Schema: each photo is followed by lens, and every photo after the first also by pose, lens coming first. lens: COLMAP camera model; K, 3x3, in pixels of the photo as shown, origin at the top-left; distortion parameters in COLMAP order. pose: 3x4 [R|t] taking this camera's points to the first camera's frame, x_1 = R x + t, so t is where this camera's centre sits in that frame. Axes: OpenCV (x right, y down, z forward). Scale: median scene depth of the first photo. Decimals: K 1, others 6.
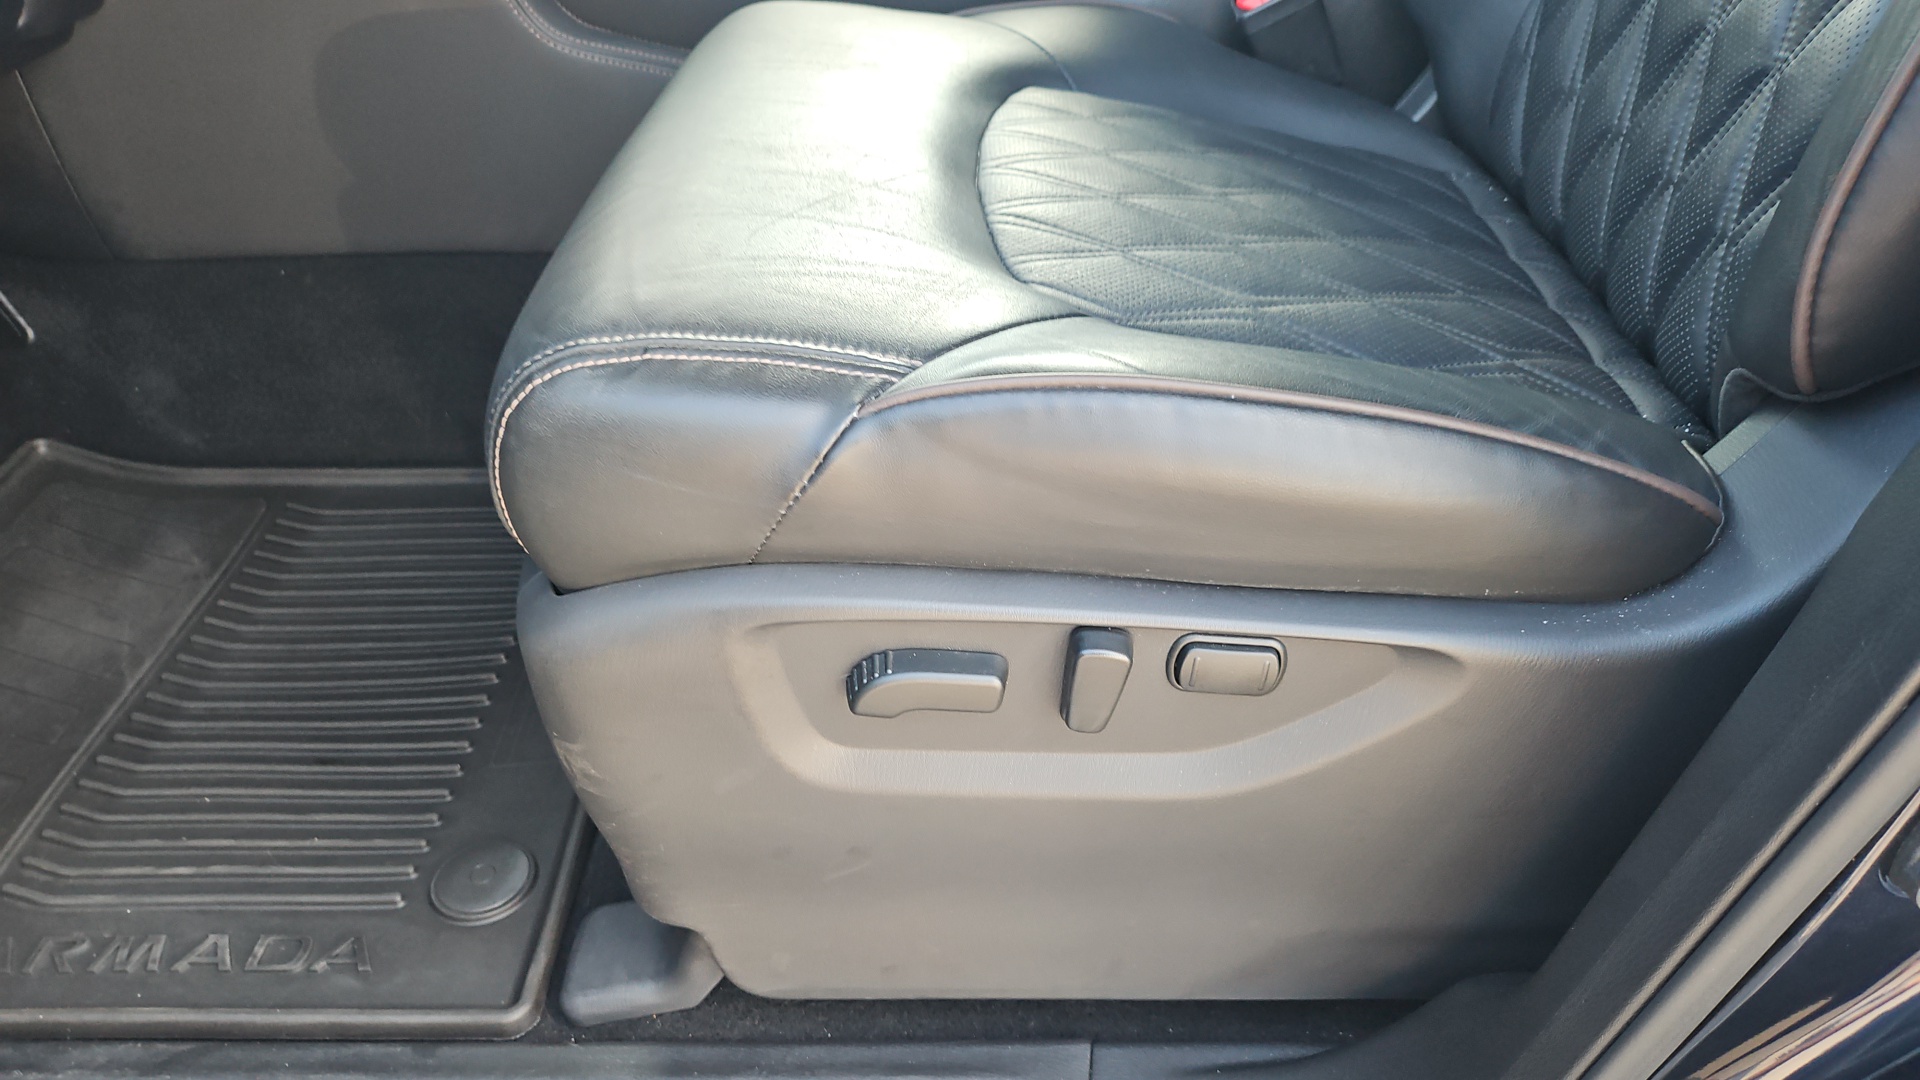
lens RADIAL K [[1442.0, 0, 987.5], [0, 1442.0, 535.3], [0, 0, 1]] dist [0.002233, -0.057758]
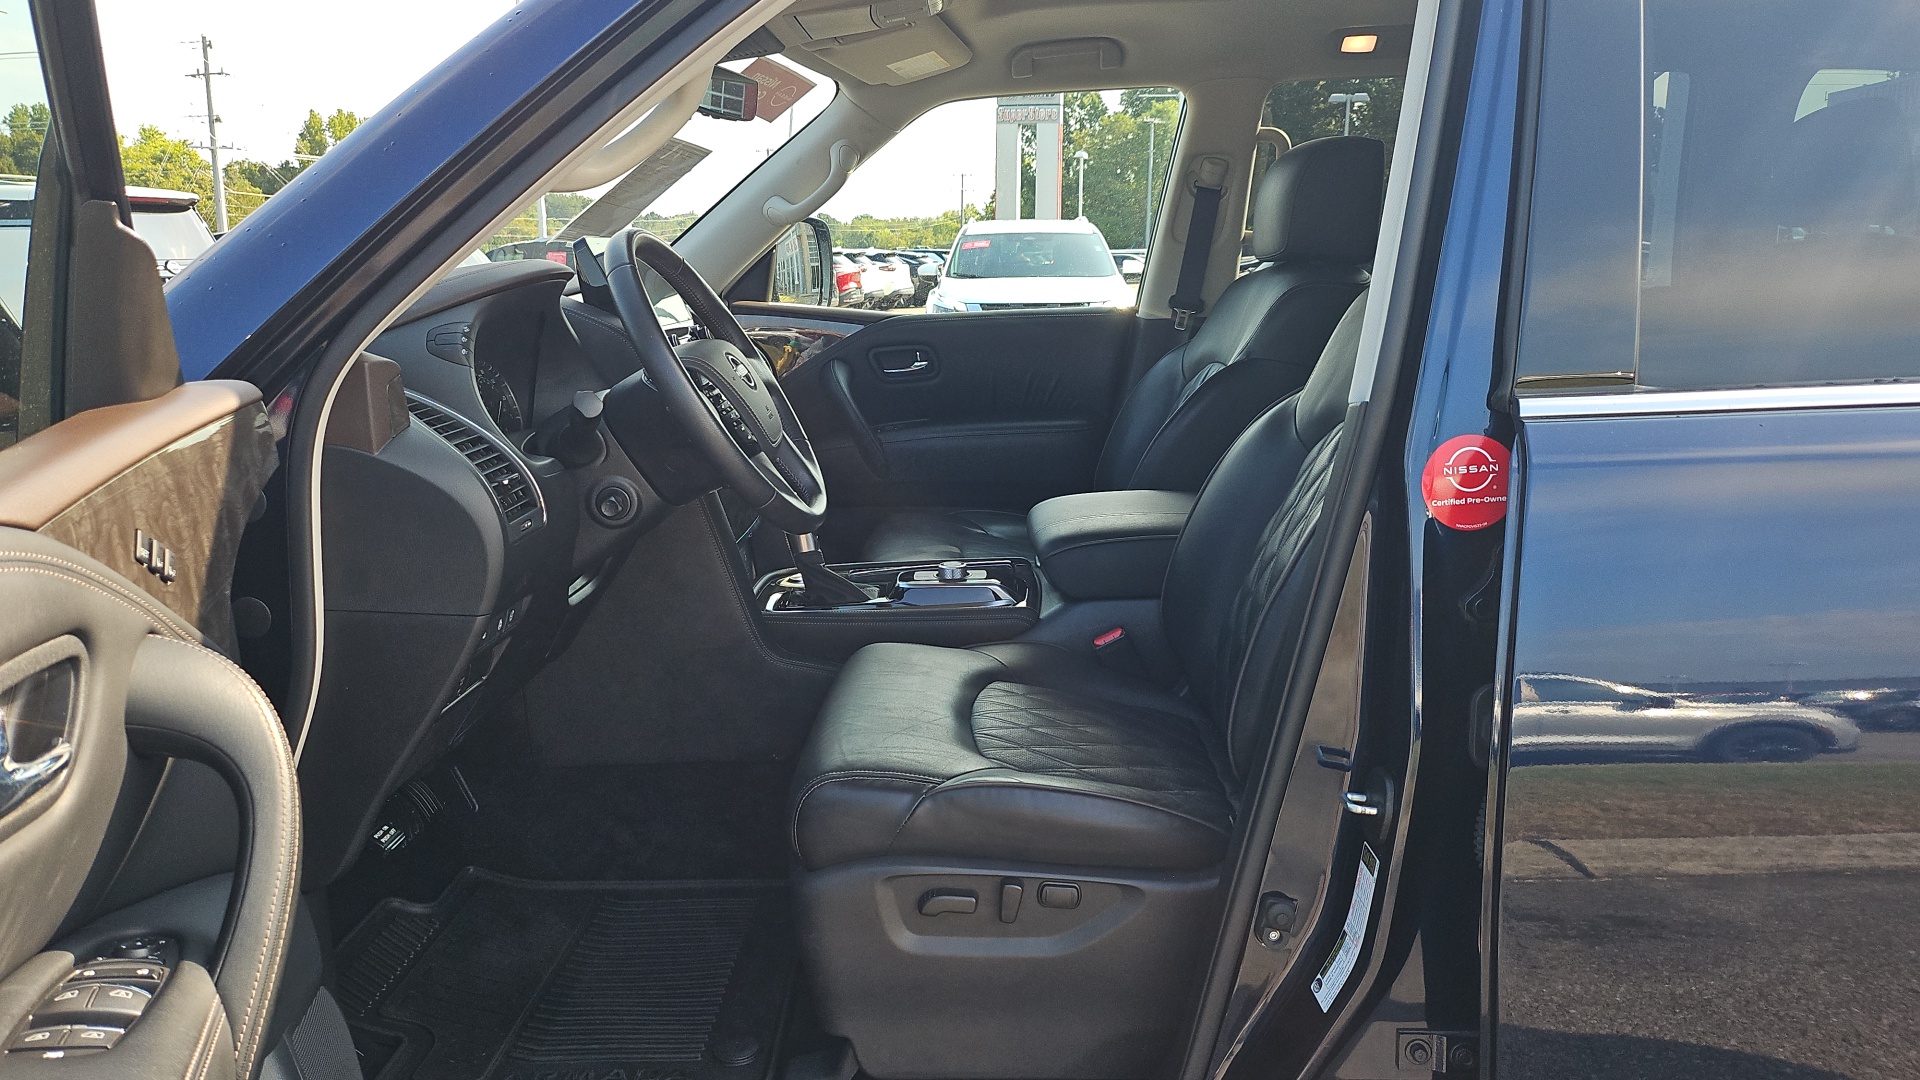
lens RADIAL K [[1367.8, 0, 953.0], [0, 1367.8, 524.3], [0, 0, 1]] dist [0.072646, -0.089120]
pose [[0.999098, -0.012516, -0.040589, 0.076950], [-0.004223, 0.921593, -0.388135, 0.430857], [0.042264, 0.387957, 0.920708, -1.567263]]
